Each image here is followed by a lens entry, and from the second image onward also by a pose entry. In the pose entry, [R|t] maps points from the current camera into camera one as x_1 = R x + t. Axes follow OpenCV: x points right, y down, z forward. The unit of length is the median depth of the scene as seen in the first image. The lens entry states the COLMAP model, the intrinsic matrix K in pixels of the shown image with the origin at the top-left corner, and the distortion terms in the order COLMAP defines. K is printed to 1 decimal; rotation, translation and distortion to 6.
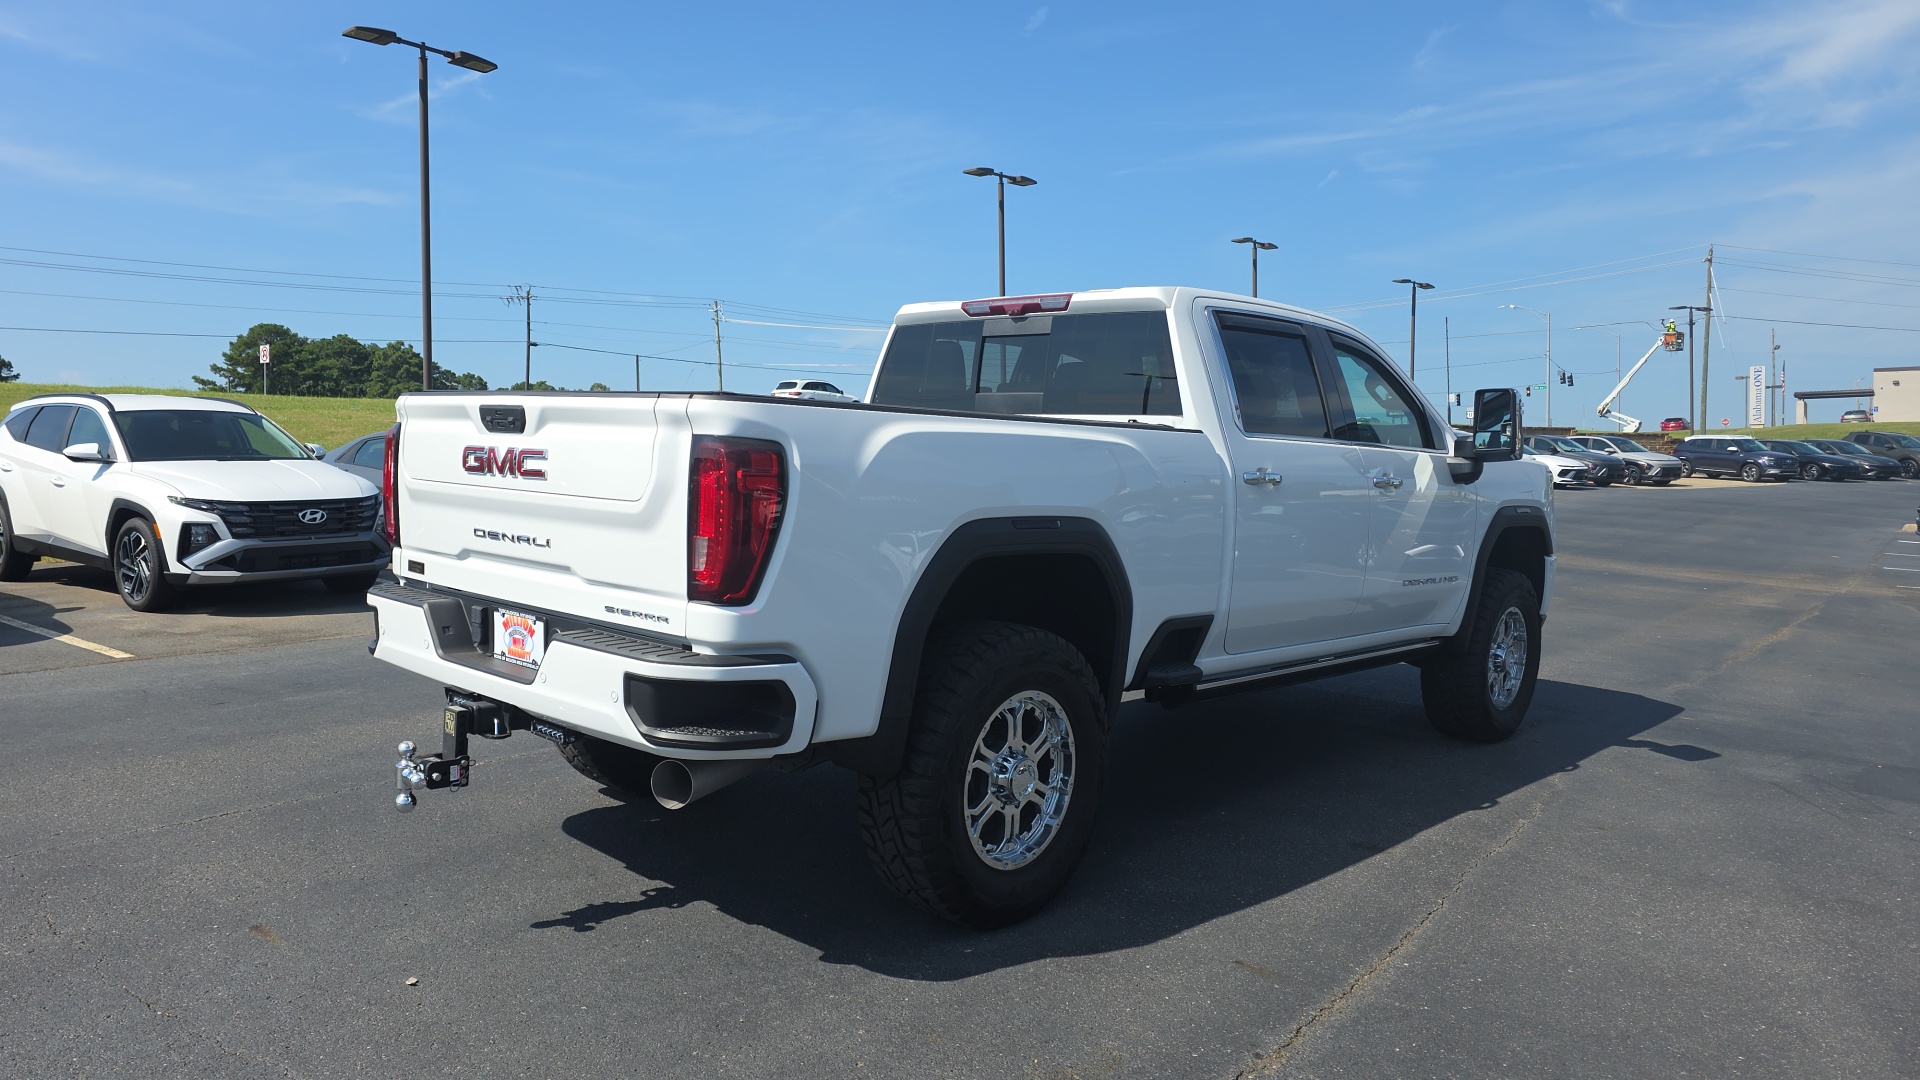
lens RADIAL K [[1314.4, 0, 889.0], [0, 1314.4, 513.6], [0, 0, 1]] dist [0.045036, -0.033706]
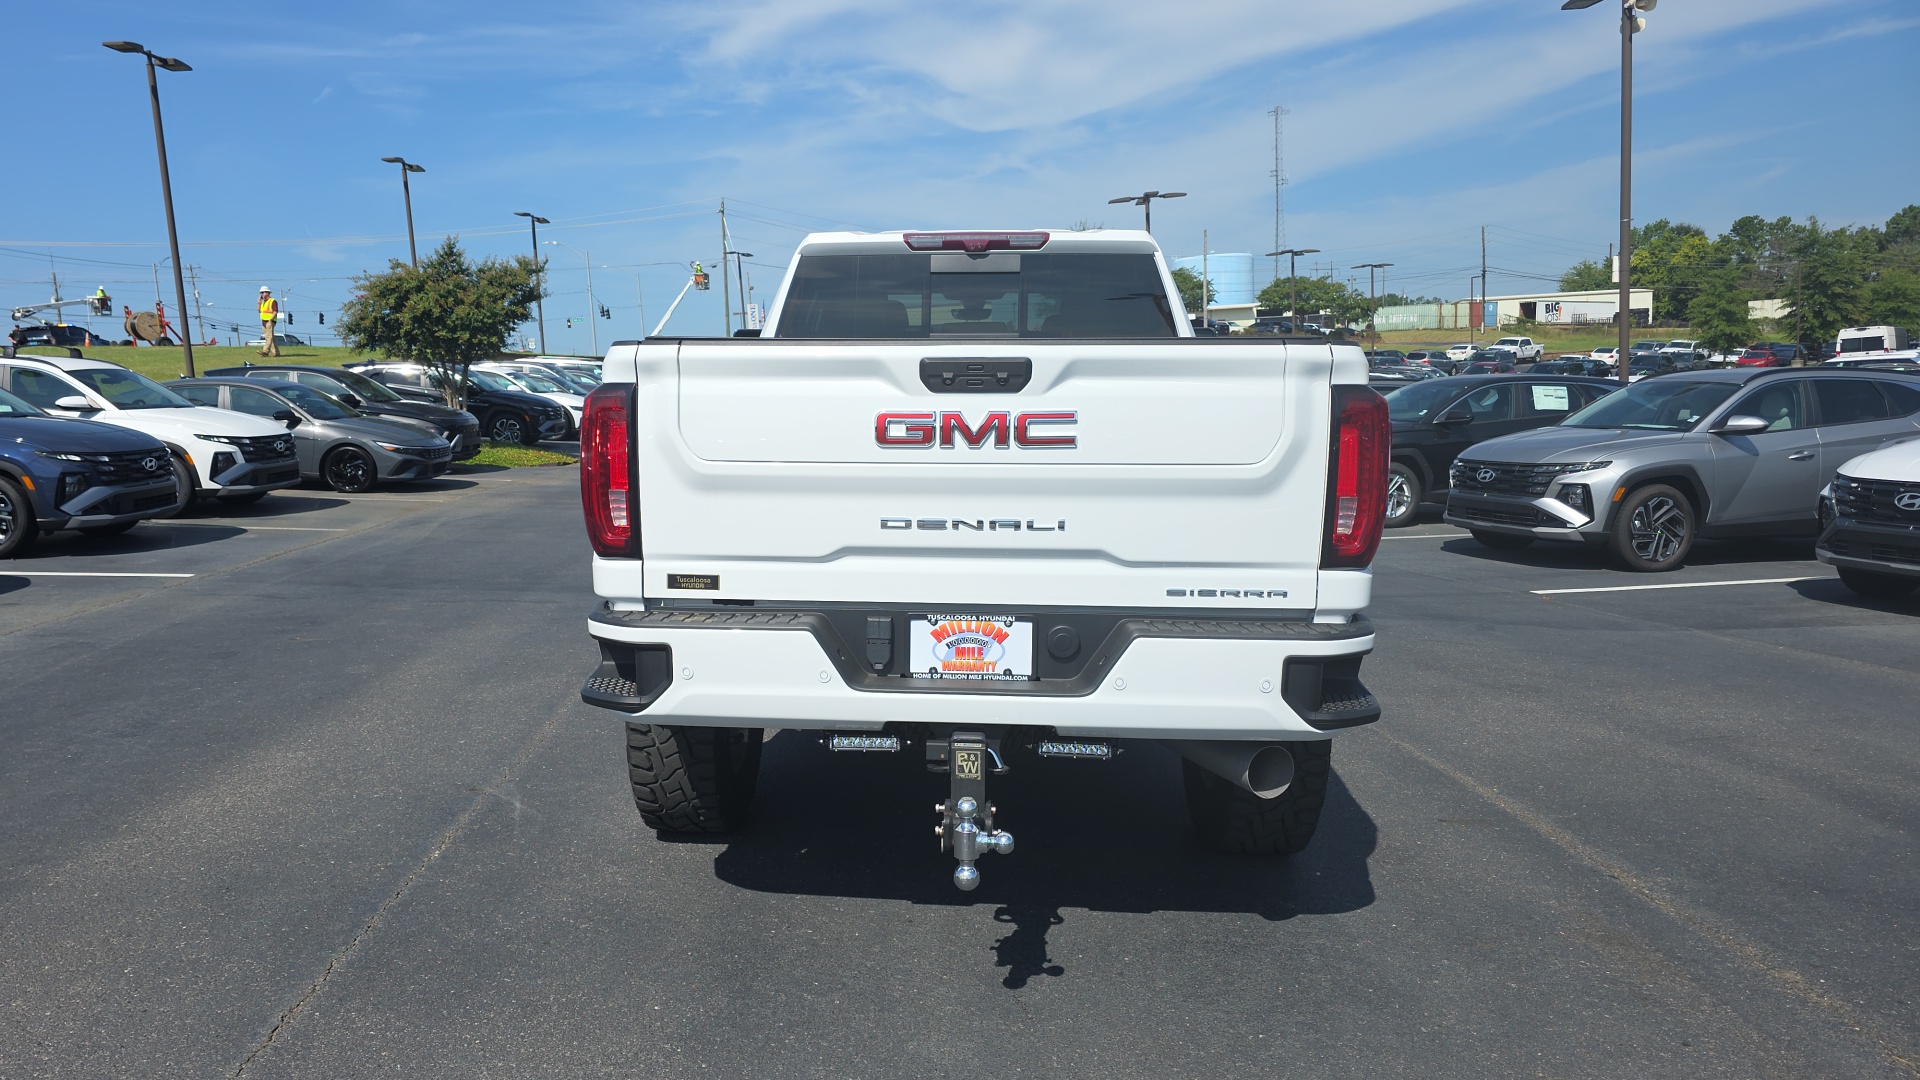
lens RADIAL K [[1300.0, 0, 892.8], [0, 1300.0, 542.8], [0, 0, 1]] dist [0.046987, -0.051344]
pose [[0.752229, -0.107524, 0.650069, -0.817186], [0.058027, 0.993572, 0.097195, -0.048471], [-0.656342, -0.035391, 0.753633, 0.435899]]
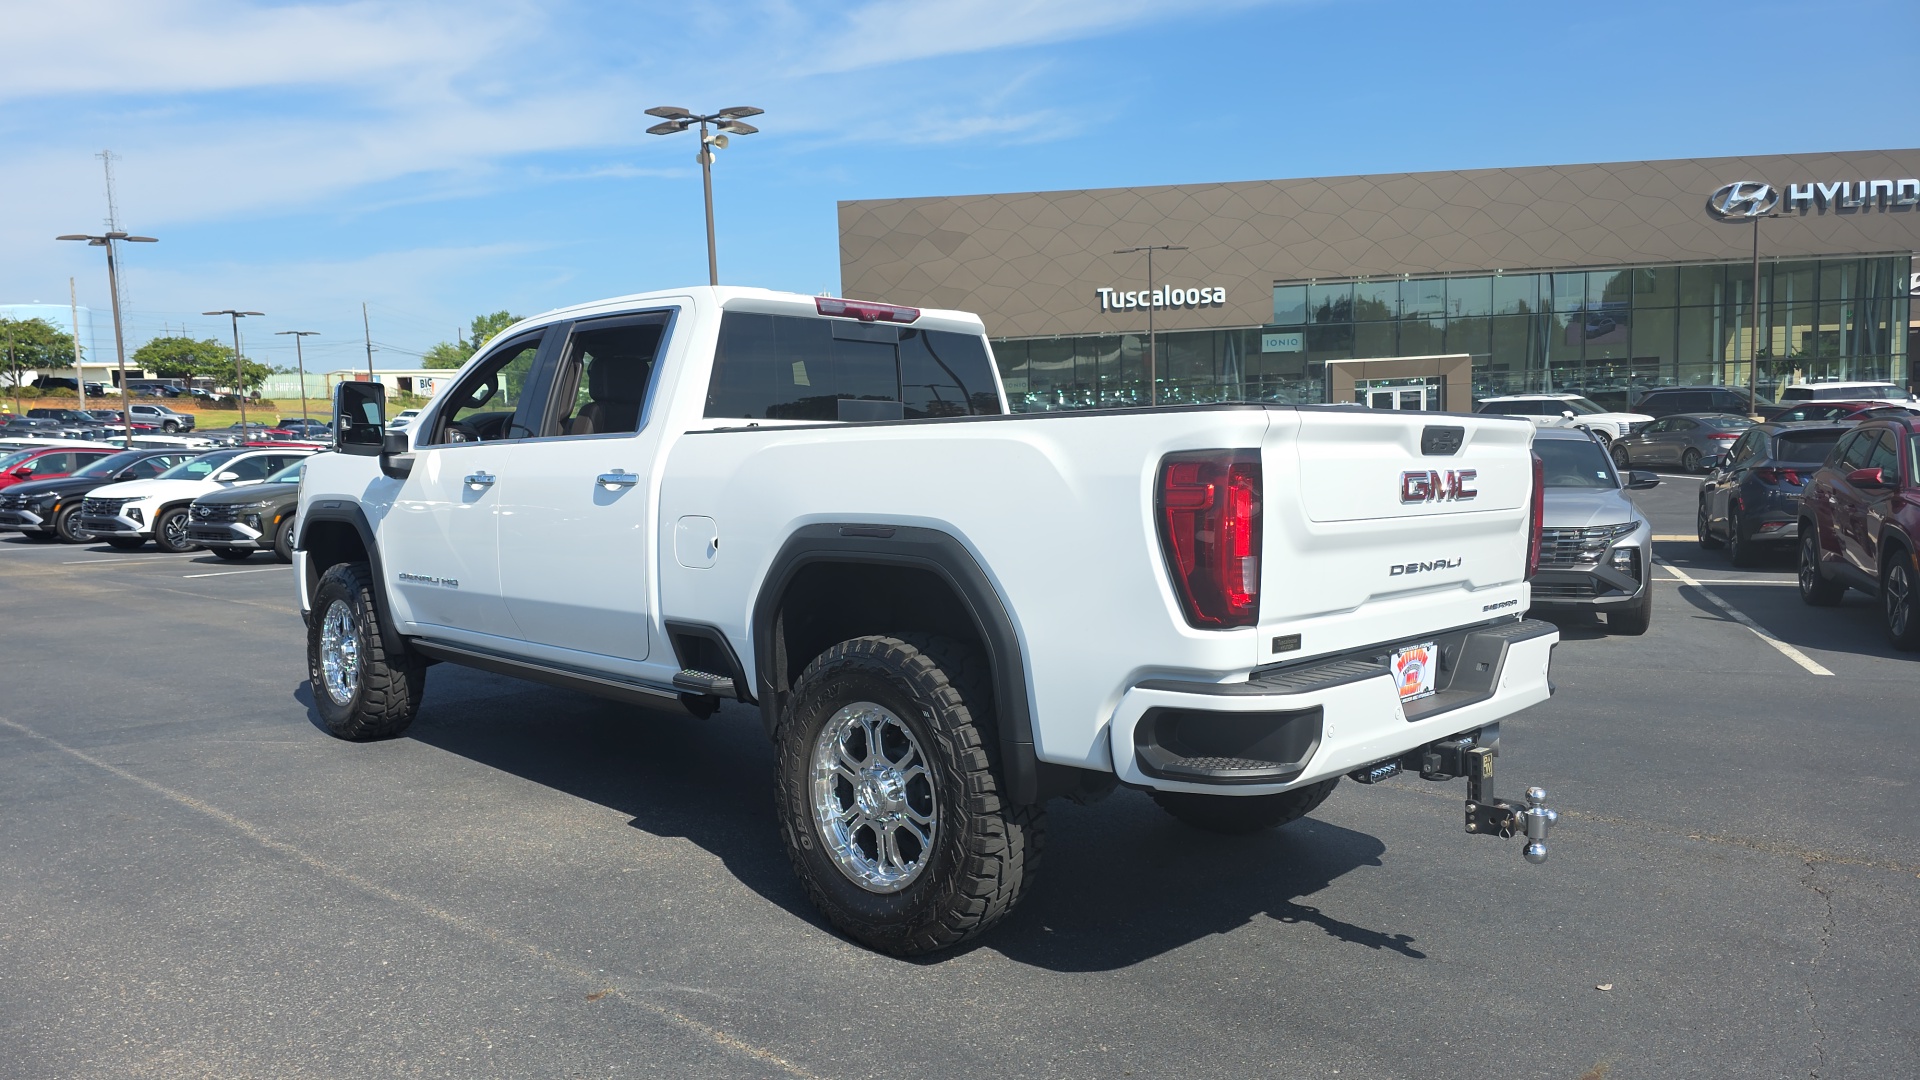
lens RADIAL K [[1288.7, 0, 917.6], [0, 1288.7, 554.9], [0, 0, 1]] dist [0.009386, -0.003736]
pose [[0.020448, -0.109091, 0.993821, -1.184399], [0.060640, 0.992335, 0.107680, -0.108509], [-0.997950, 0.058063, 0.026907, 1.313437]]
